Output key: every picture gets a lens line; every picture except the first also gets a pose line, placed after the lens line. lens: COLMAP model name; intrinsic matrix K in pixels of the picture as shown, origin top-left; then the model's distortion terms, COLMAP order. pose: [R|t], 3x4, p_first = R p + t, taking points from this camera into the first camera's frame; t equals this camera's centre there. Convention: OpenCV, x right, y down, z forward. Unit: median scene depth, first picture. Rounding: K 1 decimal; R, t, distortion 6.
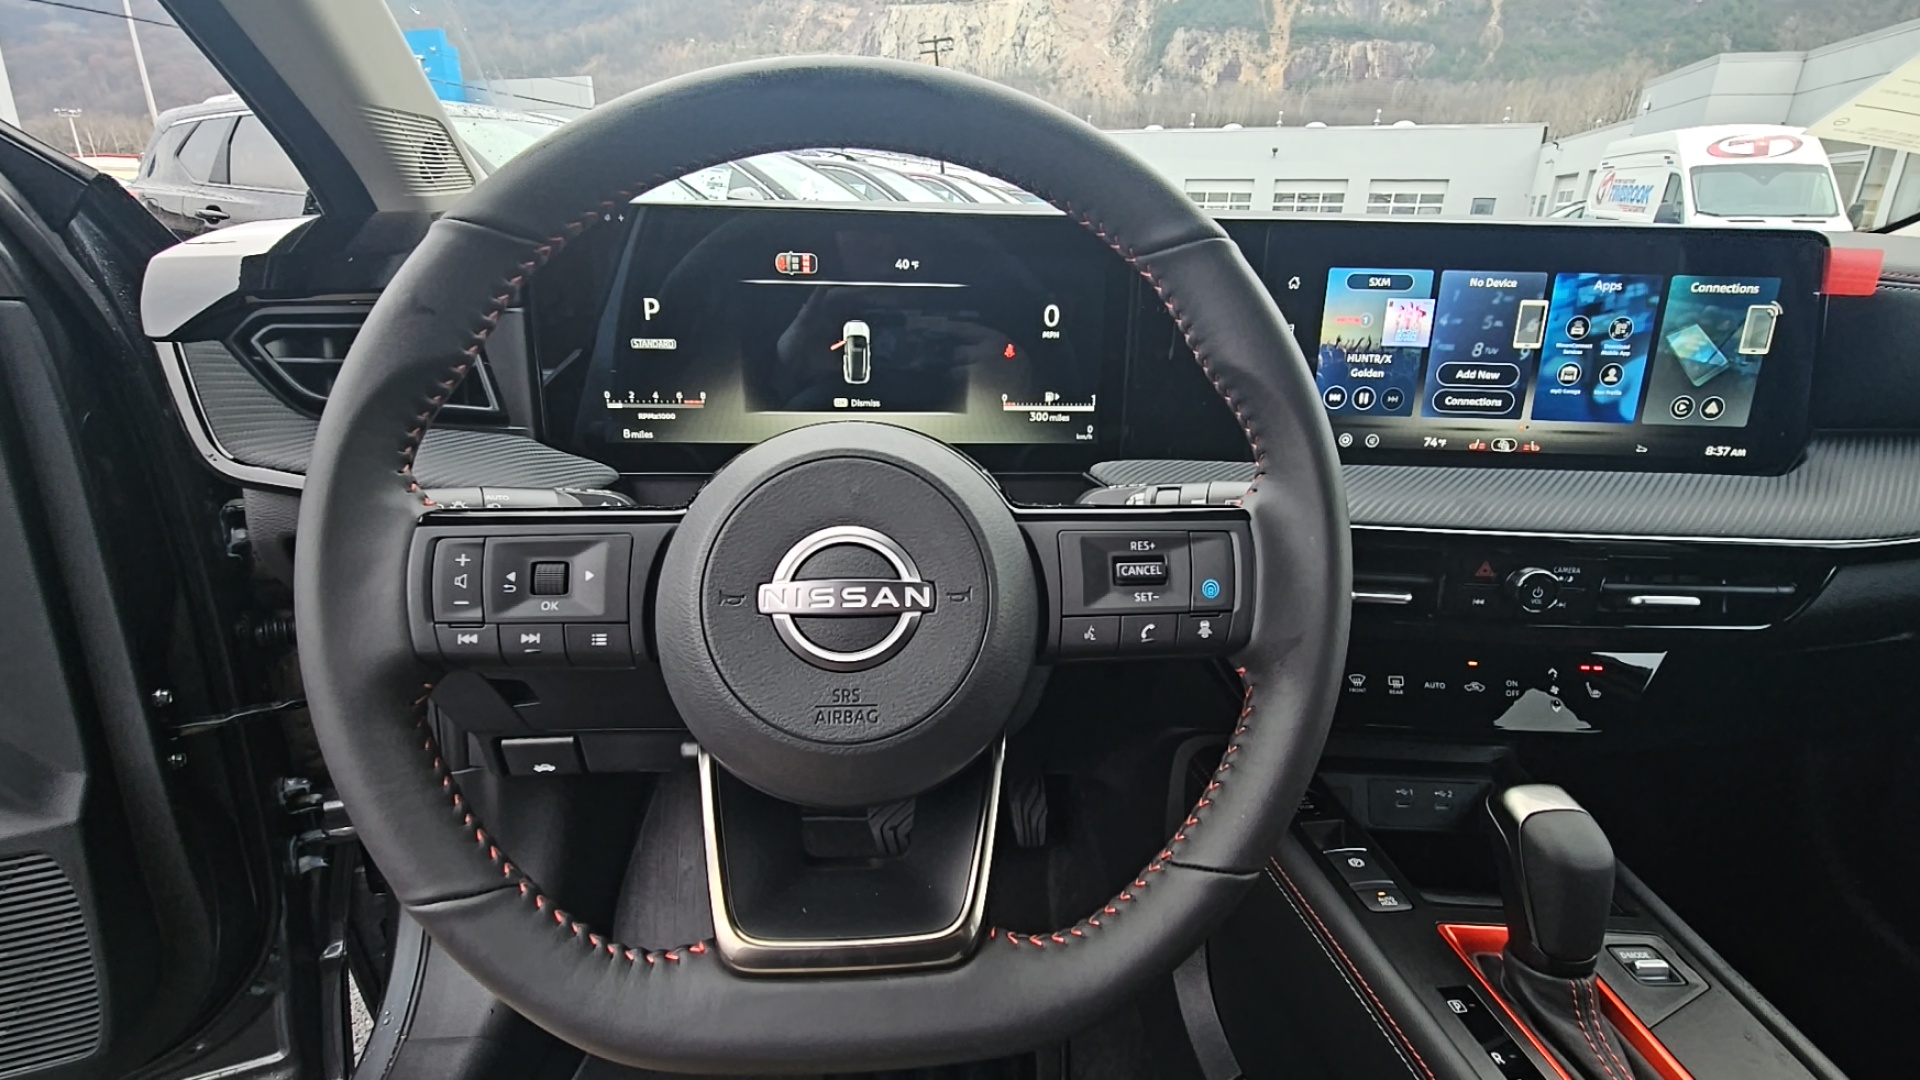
lens RADIAL K [[862.4, 0, 956.8], [0, 862.4, 530.4], [0, 0, 1]] dist [0.011677, -0.008253]
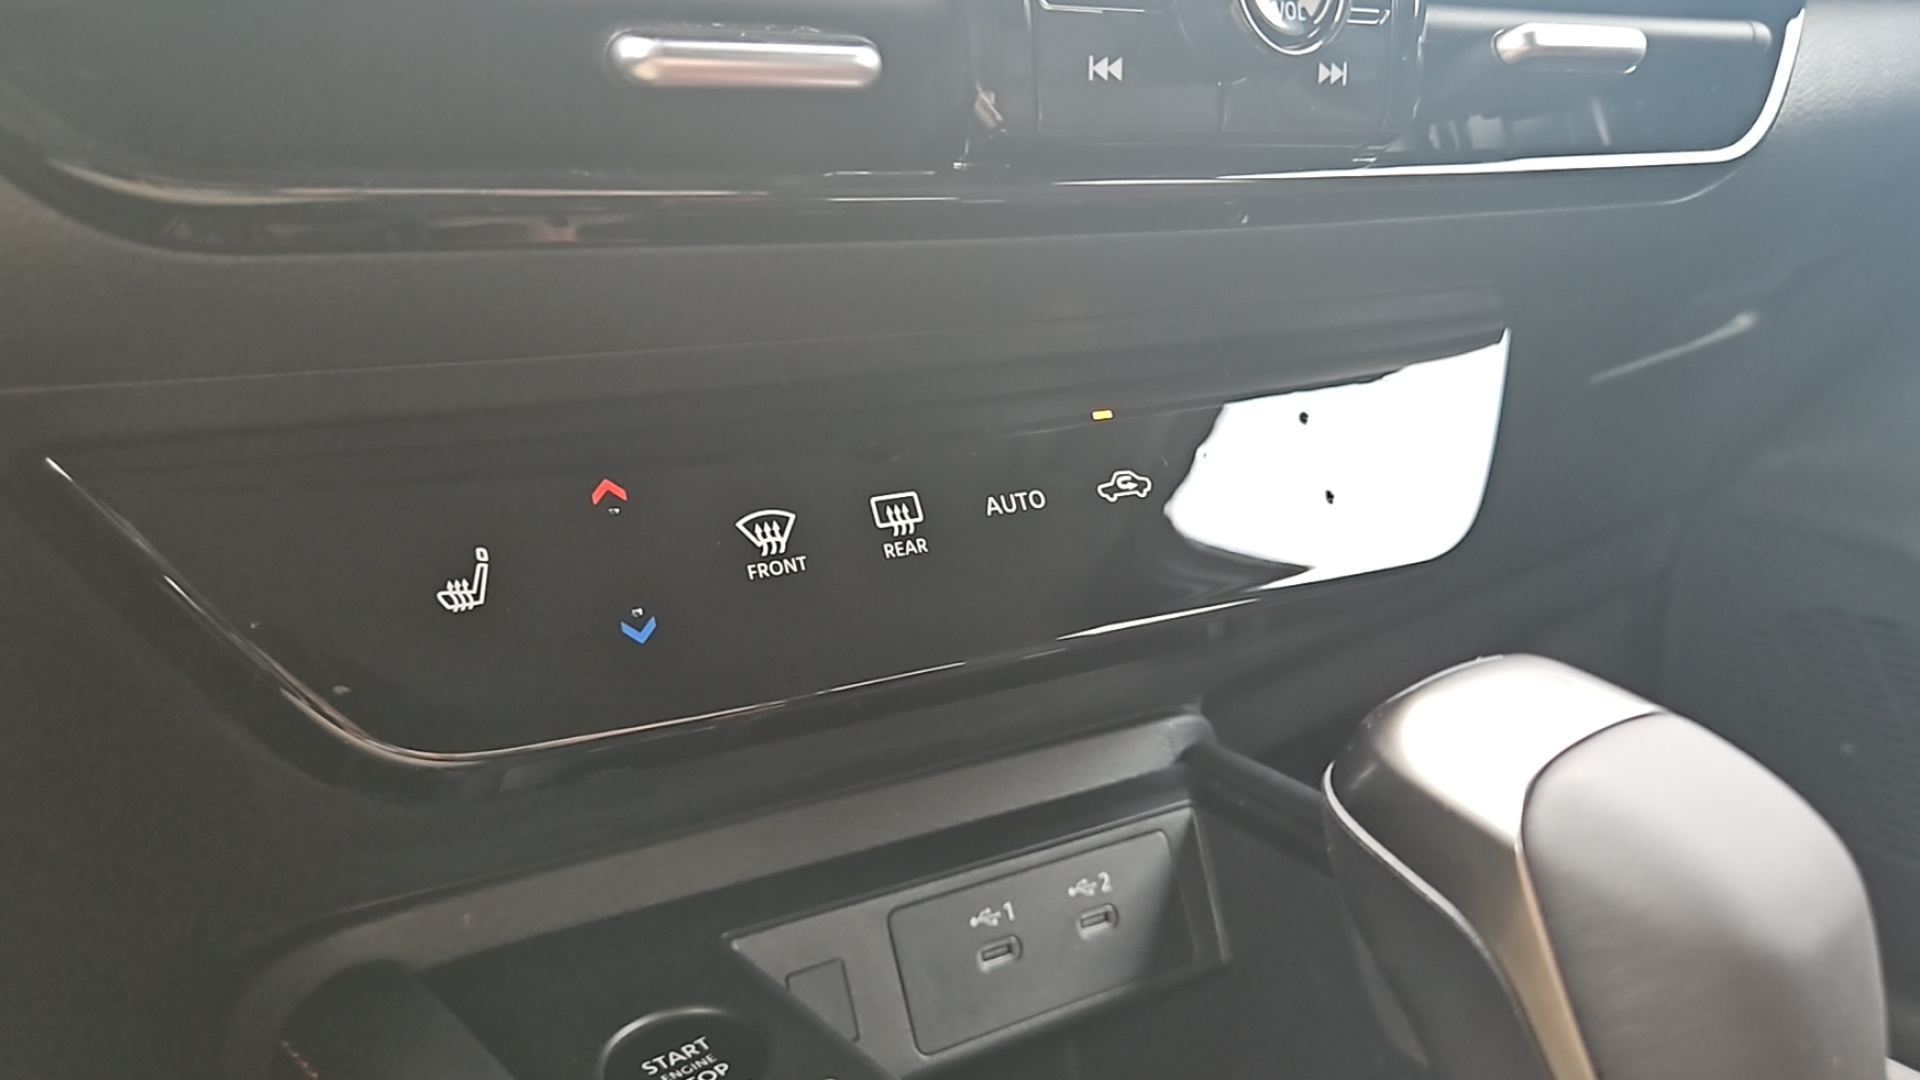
lens RADIAL K [[1430.1, 0, 959.9], [0, 1430.1, 538.6], [0, 0, 1]] dist [0.046858, -0.046810]
pose [[0.839133, -0.163981, 0.518619, 0.309012], [0.205102, 0.978483, -0.022473, 0.211490], [-0.503775, 0.125228, 0.854710, 0.647200]]
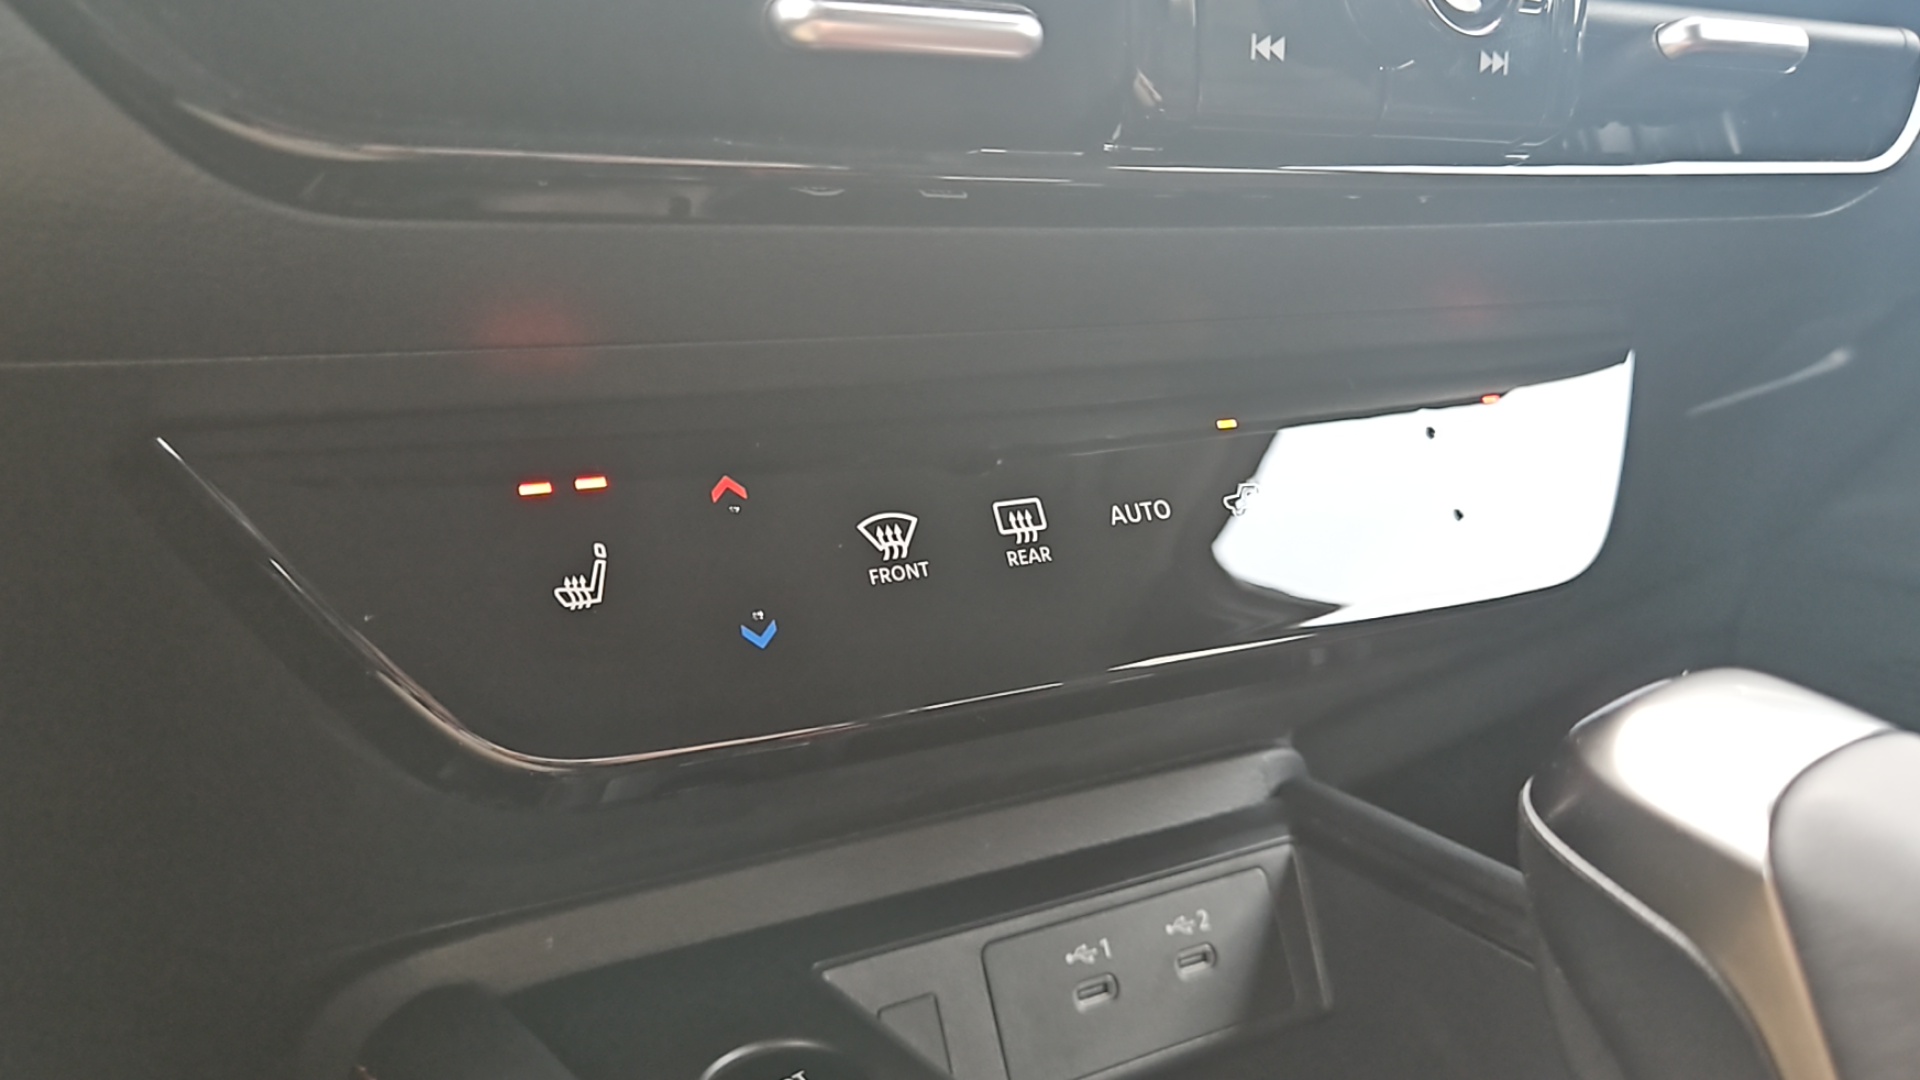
lens RADIAL K [[1431.3, 0, 960.0], [0, 1431.3, 540.0], [0, 0, 1]] dist [0.045000, -0.047069]
pose [[0.849554, -0.135054, 0.509919, 0.290576], [0.189300, 0.980336, -0.055738, 0.216338], [-0.492365, 0.143880, 0.858415, 0.684728]]
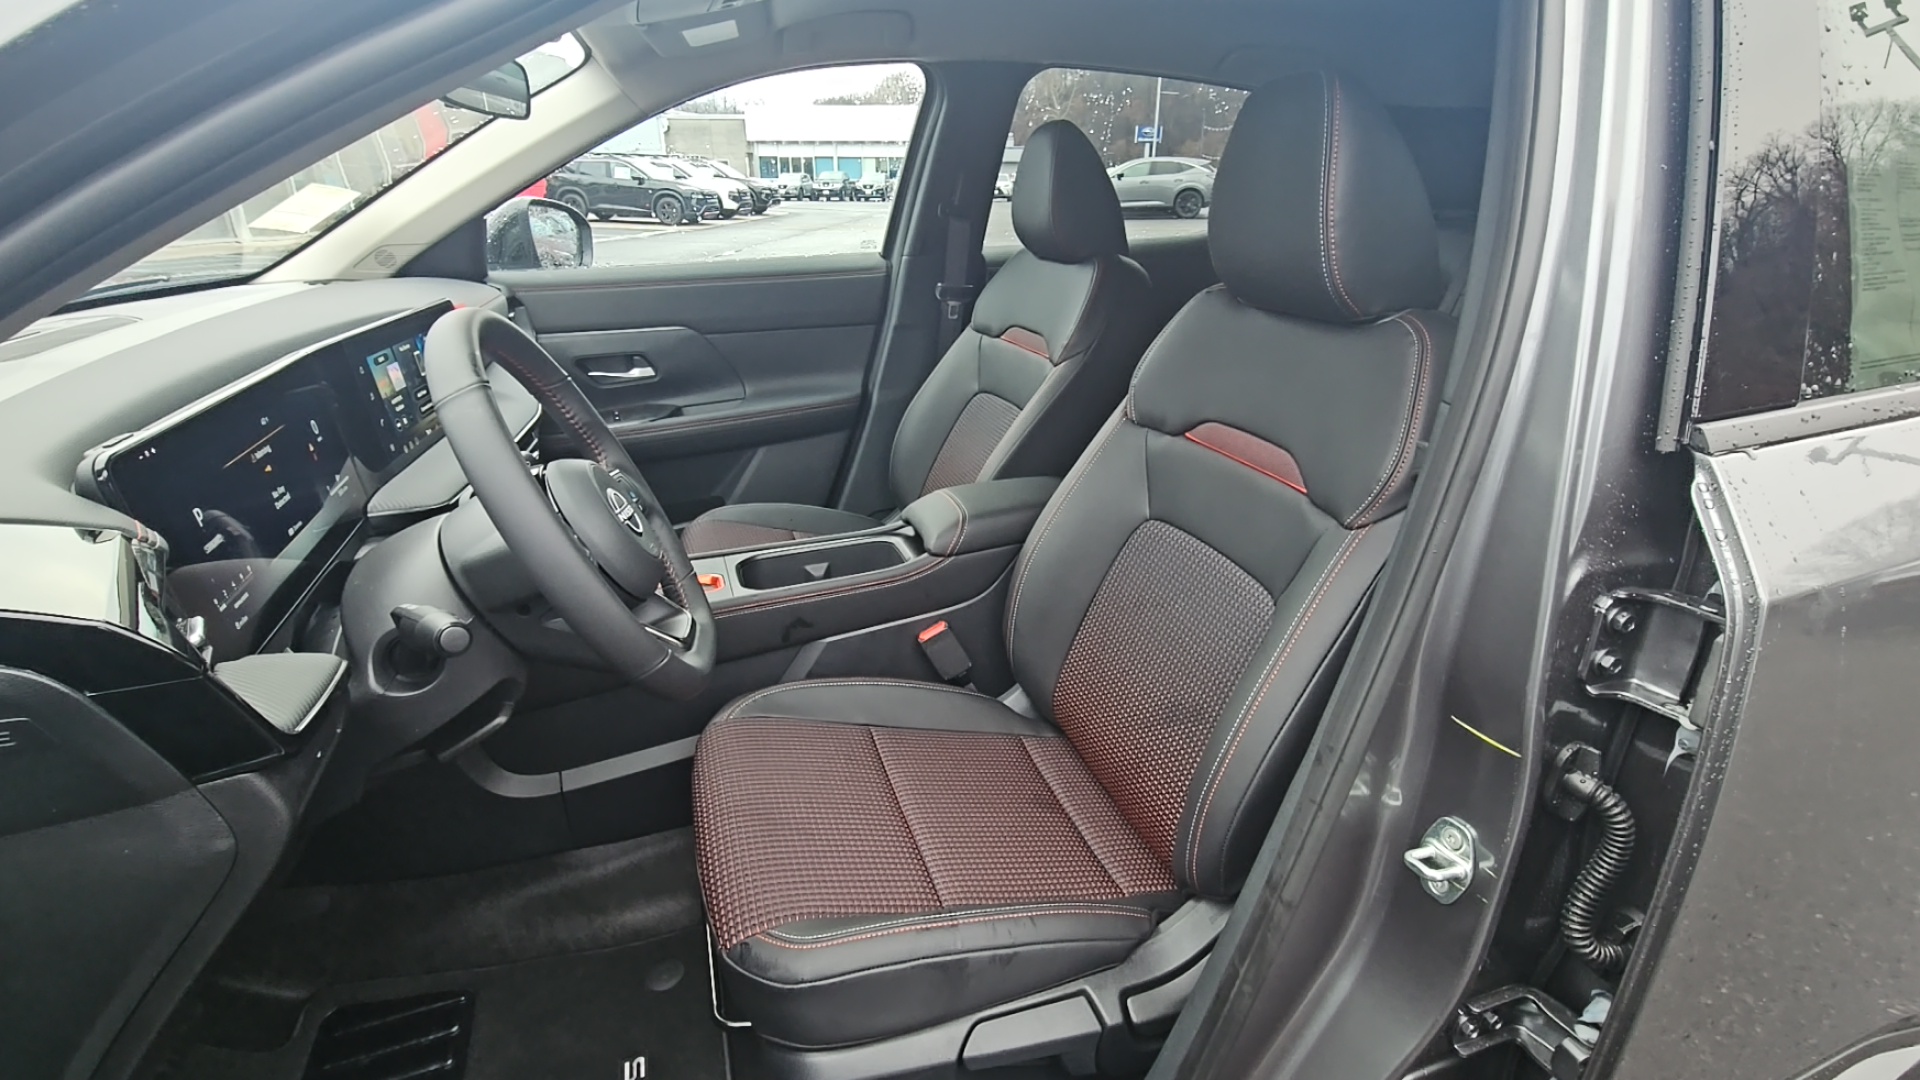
lens RADIAL K [[855.3, 0, 957.8], [0, 855.3, 536.7], [0, 0, 1]] dist [0.016379, -0.009485]
pose [[-0.244756, -0.394511, 0.885695, -1.550472], [0.331616, 0.824328, 0.458817, -0.408759], [-0.911112, 0.406009, -0.070933, 0.181881]]
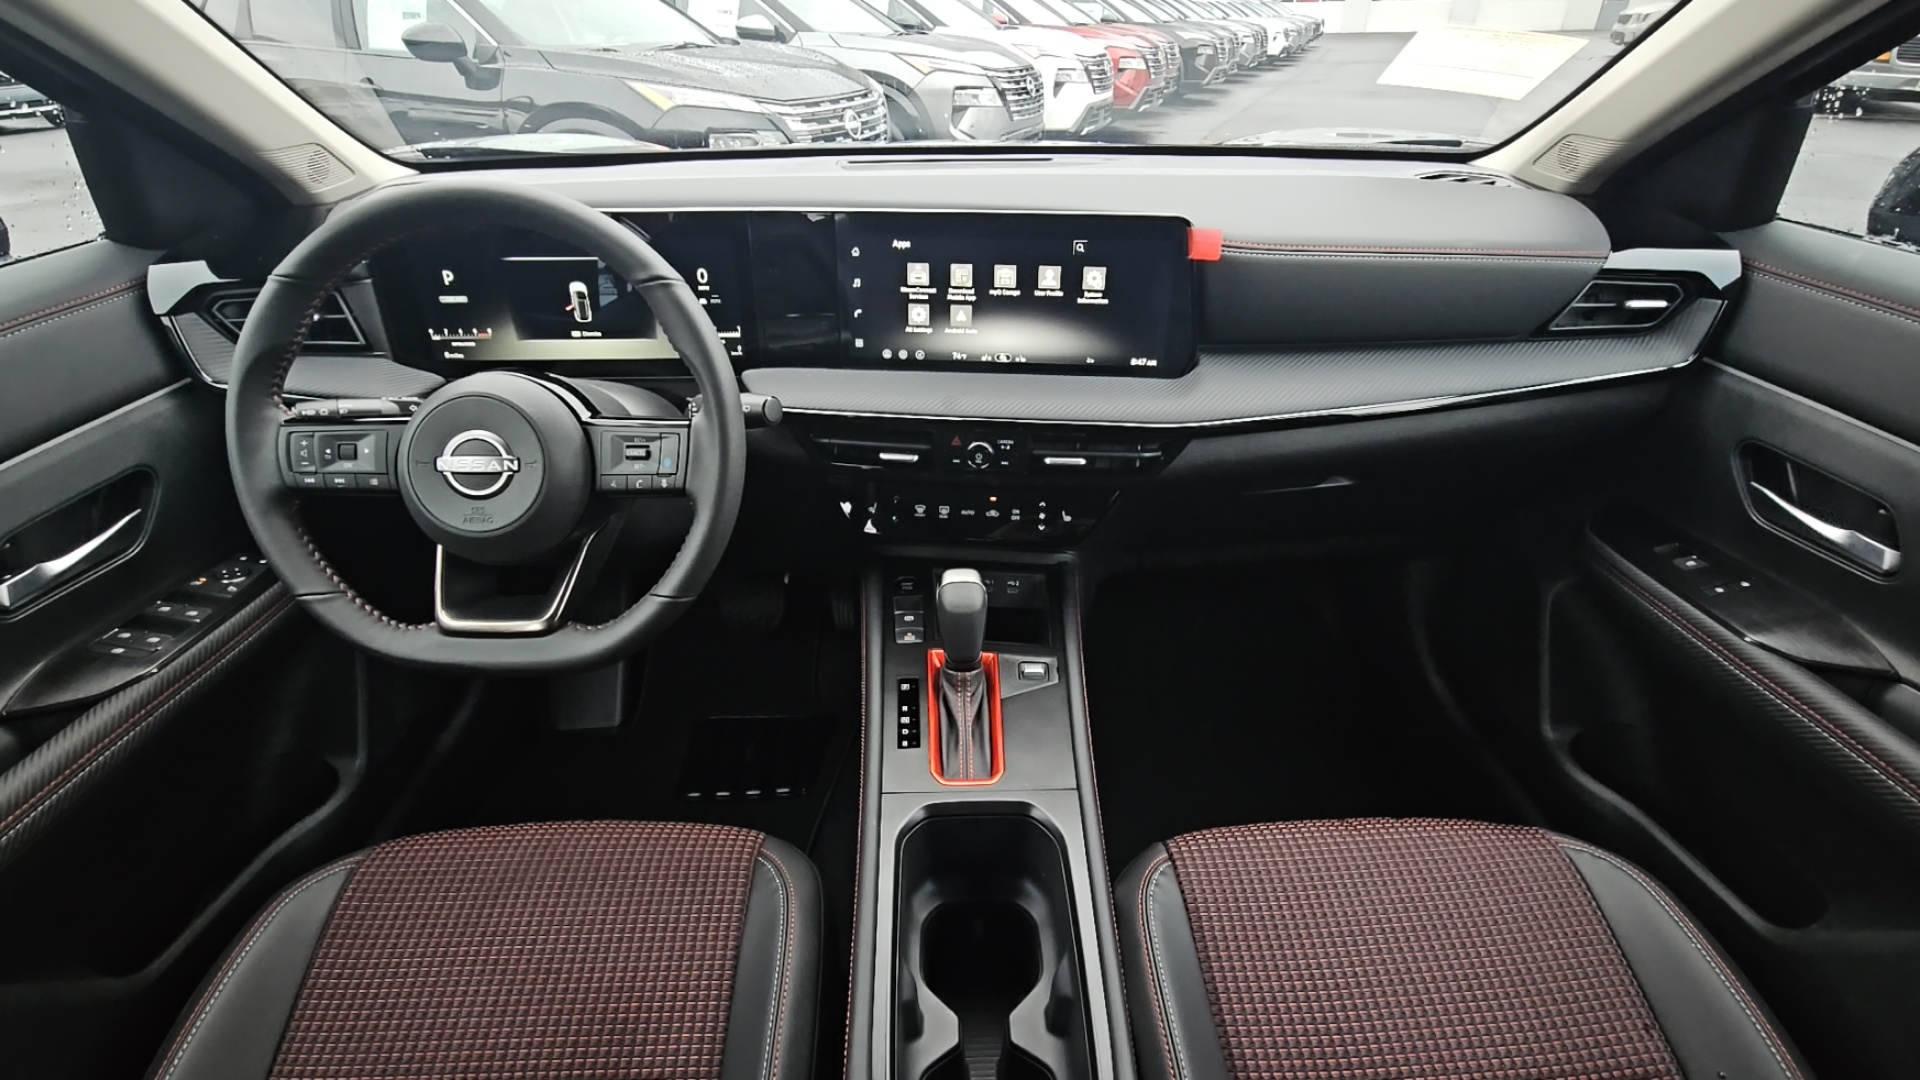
lens RADIAL K [[865.1, 0, 952.7], [0, 865.1, 538.5], [0, 0, 1]] dist [0.016952, -0.010368]
pose [[0.997172, 0.010415, -0.074434, 0.690199], [0.003911, 0.981822, 0.189765, -0.079552], [0.075057, -0.189519, 0.979004, -0.594054]]
